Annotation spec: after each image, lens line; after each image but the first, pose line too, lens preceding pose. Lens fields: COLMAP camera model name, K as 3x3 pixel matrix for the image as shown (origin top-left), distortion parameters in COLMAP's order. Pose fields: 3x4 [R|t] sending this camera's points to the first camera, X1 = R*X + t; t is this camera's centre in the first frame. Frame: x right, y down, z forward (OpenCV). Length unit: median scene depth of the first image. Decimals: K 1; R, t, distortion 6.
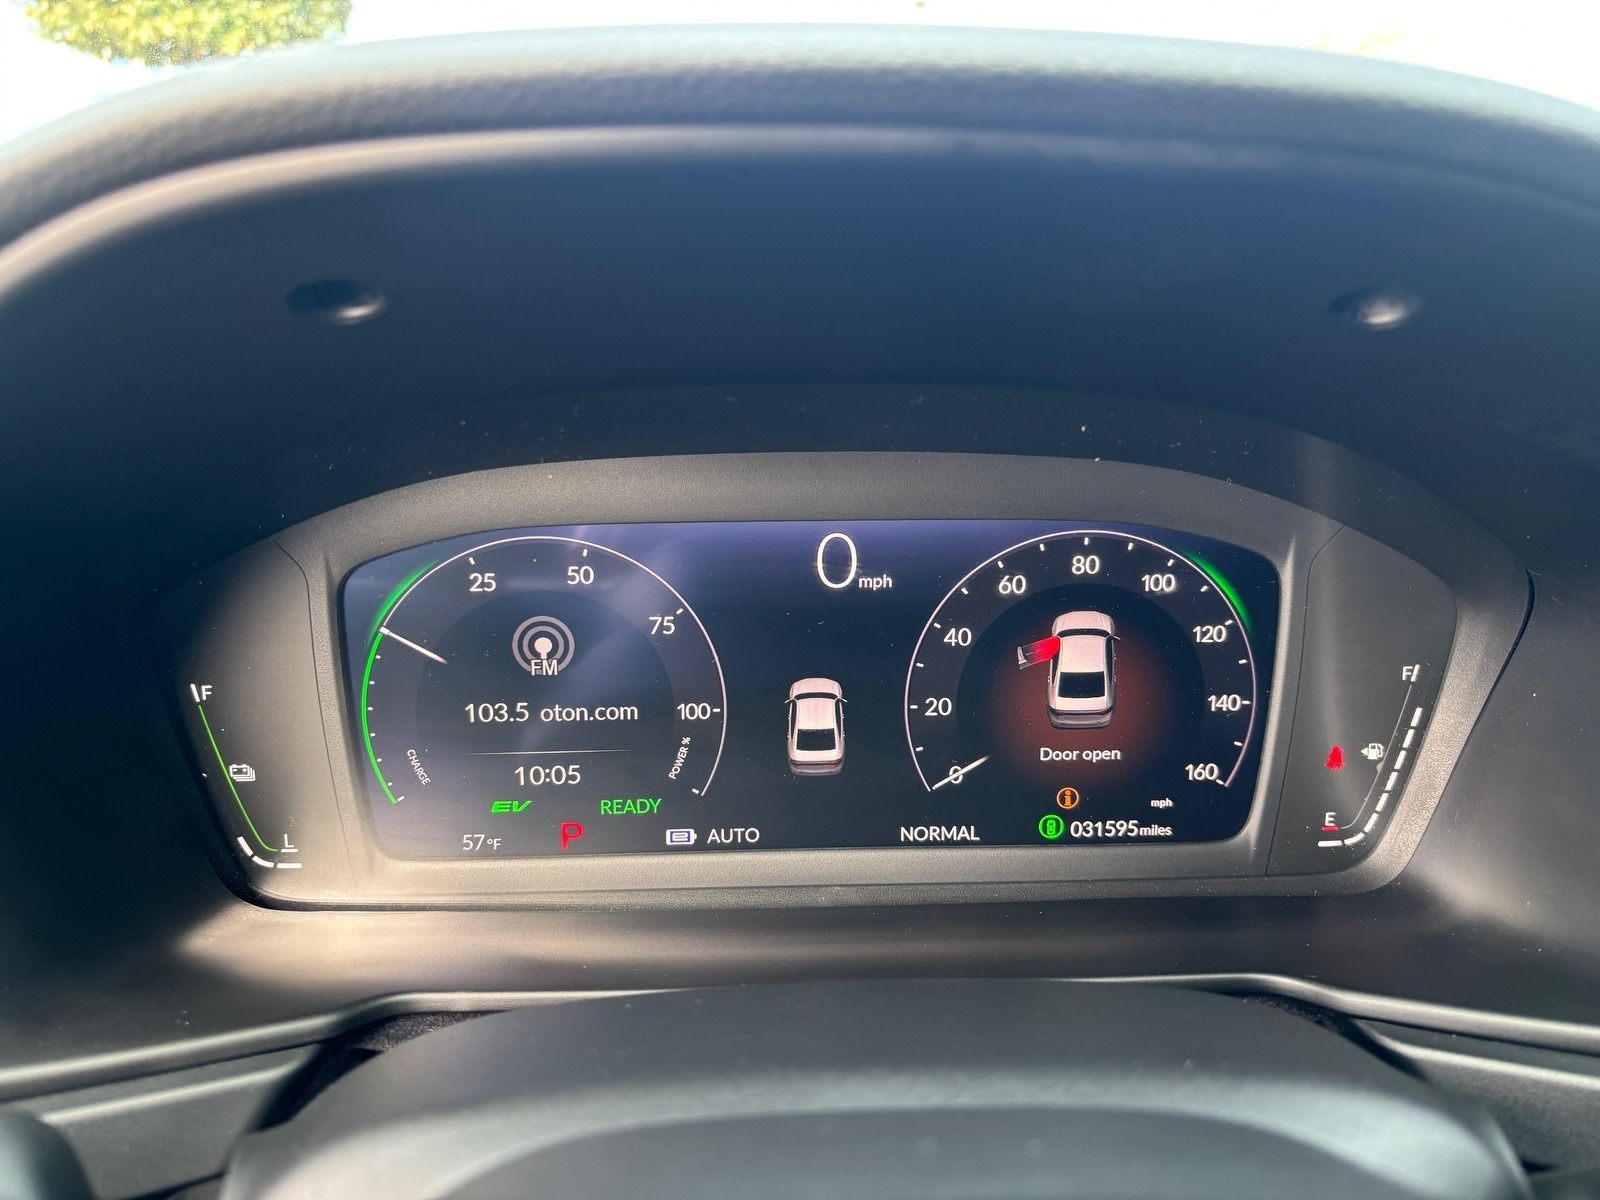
lens RADIAL K [[1247.4, 0, 797.0], [0, 1247.4, 554.2], [0, 0, 1]] dist [0.026463, -0.051806]
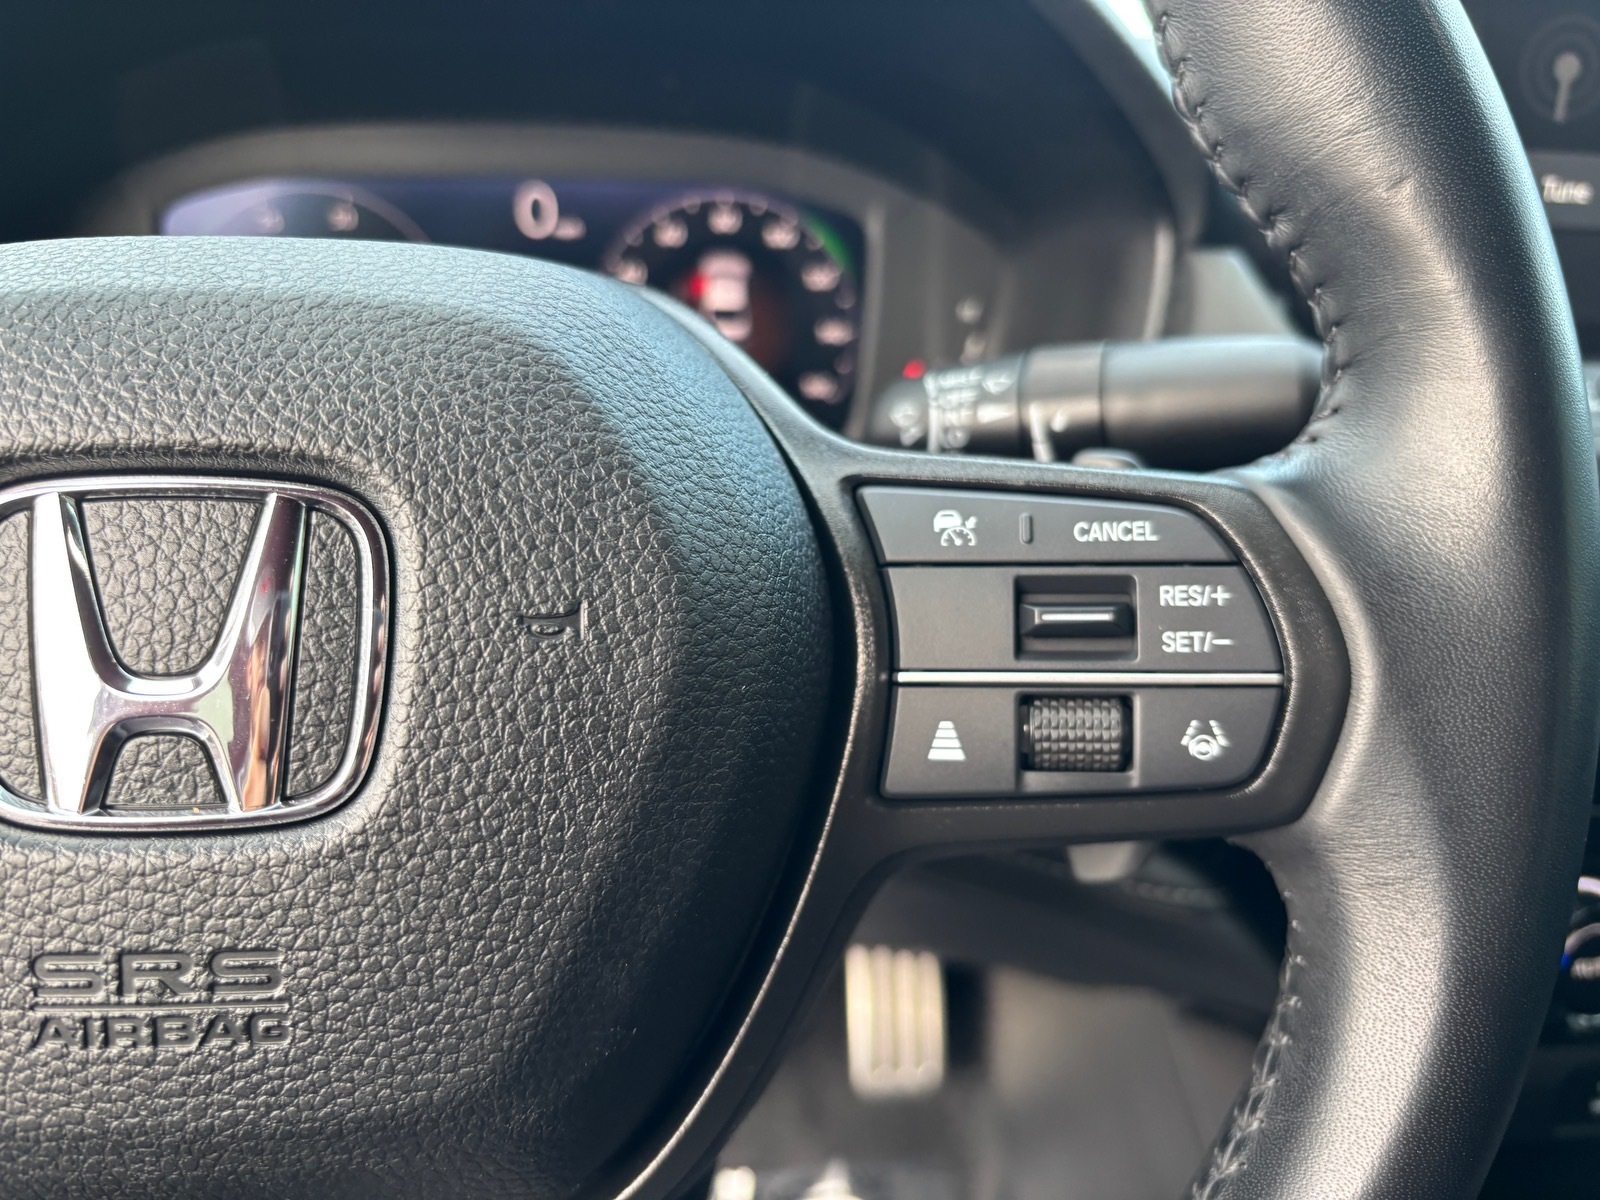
lens RADIAL K [[1247.4, 0, 803.7], [0, 1247.4, 601.8], [0, 0, 1]] dist [0.026463, -0.051806]
pose [[0.998962, 0.013392, 0.043537, 0.260205], [-0.018341, 0.993158, 0.115329, 0.257960], [-0.041695, -0.116008, 0.992373, -0.392499]]
